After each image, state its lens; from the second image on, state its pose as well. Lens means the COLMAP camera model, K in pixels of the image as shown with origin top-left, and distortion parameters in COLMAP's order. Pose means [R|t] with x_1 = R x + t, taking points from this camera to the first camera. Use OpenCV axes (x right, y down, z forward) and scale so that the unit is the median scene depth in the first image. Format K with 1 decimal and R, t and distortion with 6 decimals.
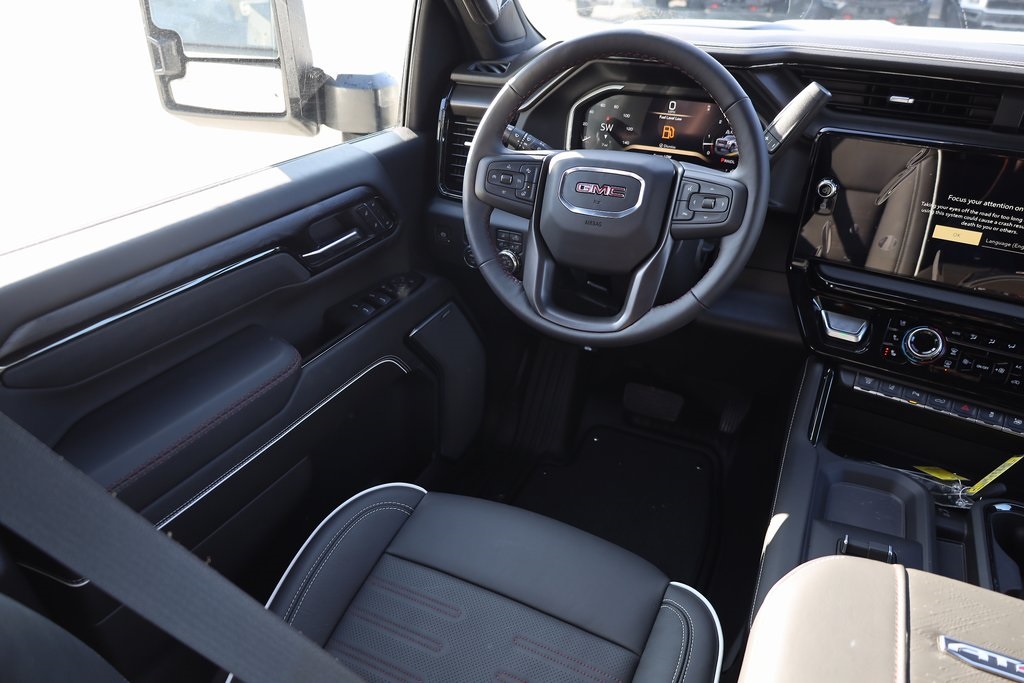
lens RADIAL K [[705.6, 0, 512.5], [0, 705.6, 345.6], [0, 0, 1]] dist [-0.003724, -0.003420]
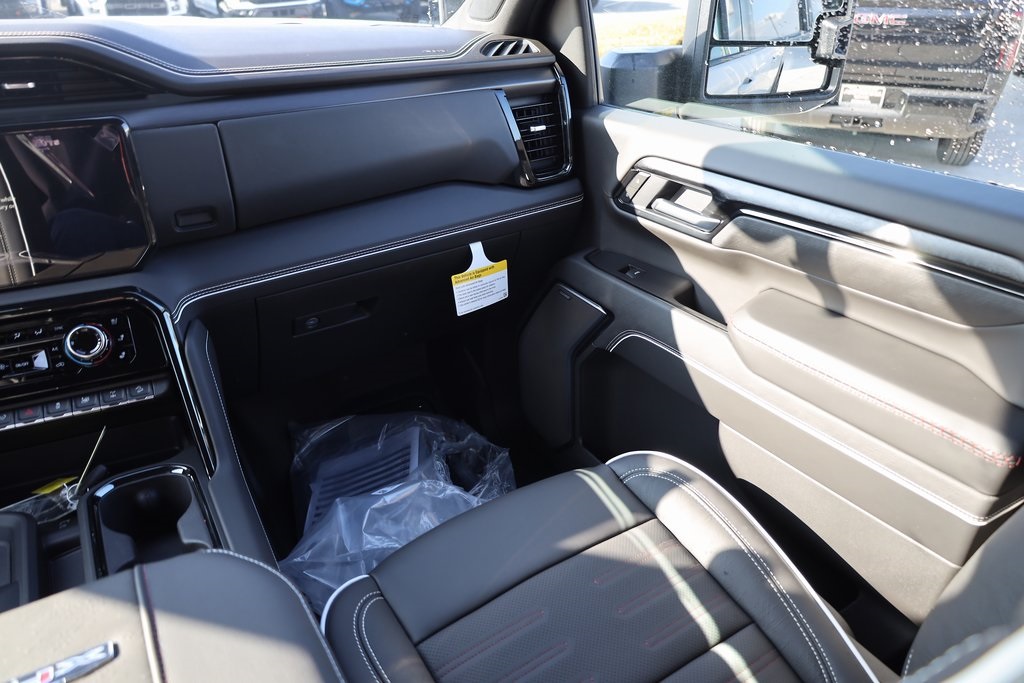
lens RADIAL K [[698.7, 0, 512.0], [0, 698.7, 341.5], [0, 0, 1]] dist [-0.004021, -0.000381]
pose [[0.521299, -0.411121, 0.747815, 0.318601], [0.425407, 0.884852, 0.189909, 0.097384], [-0.739781, 0.219127, 0.636166, -0.047495]]
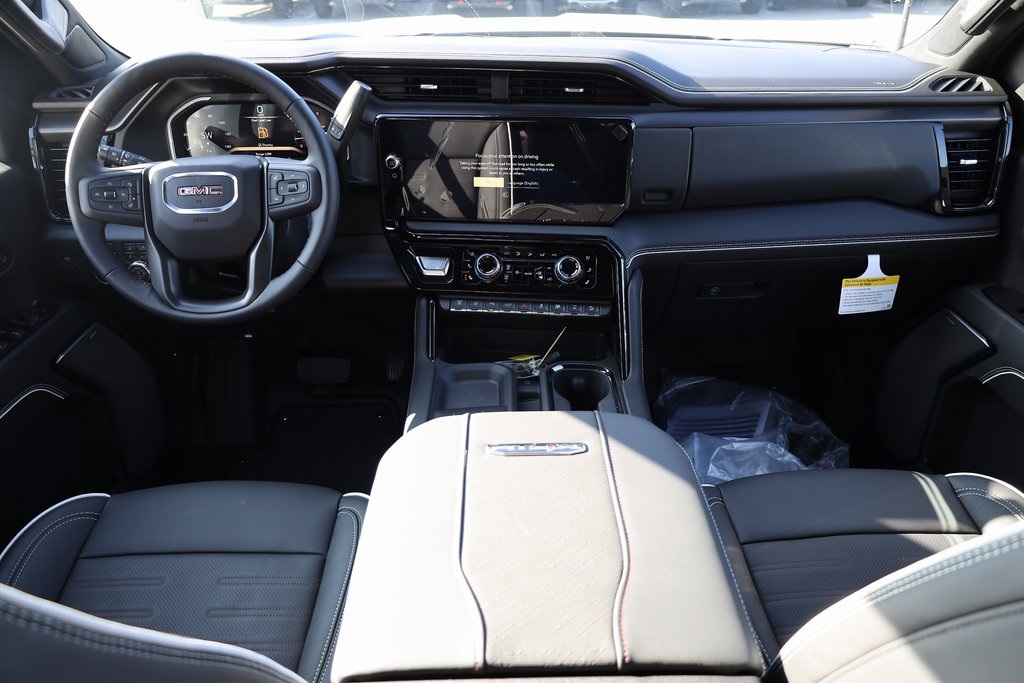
lens RADIAL K [[697.4, 0, 511.6], [0, 697.4, 346.2], [0, 0, 1]] dist [-0.018797, 0.006902]
pose [[0.889698, -0.241241, 0.387608, 0.072350], [0.235658, 0.969813, 0.062676, 0.071134], [-0.391027, 0.035580, 0.919691, -0.224247]]
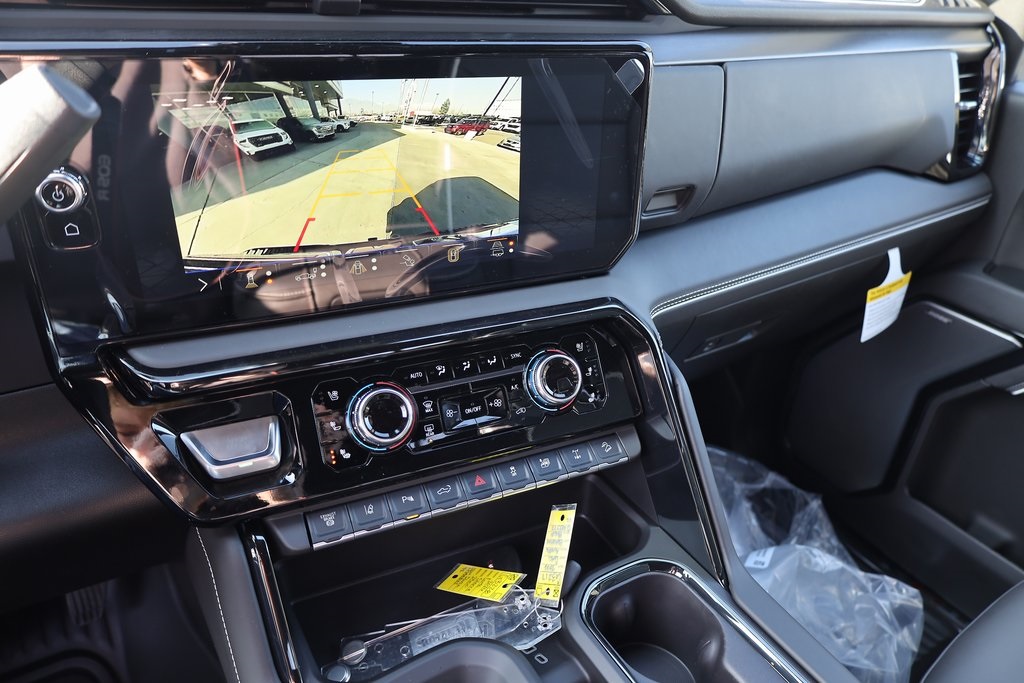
lens RADIAL K [[705.6, 0, 512.5], [0, 705.6, 345.6], [0, 0, 1]] dist [-0.003724, -0.003420]
pose [[0.512552, -0.407569, 0.755763, 0.235837], [0.369979, 0.899101, 0.233952, -0.140802], [-0.774859, 0.159703, 0.611628, 0.563016]]
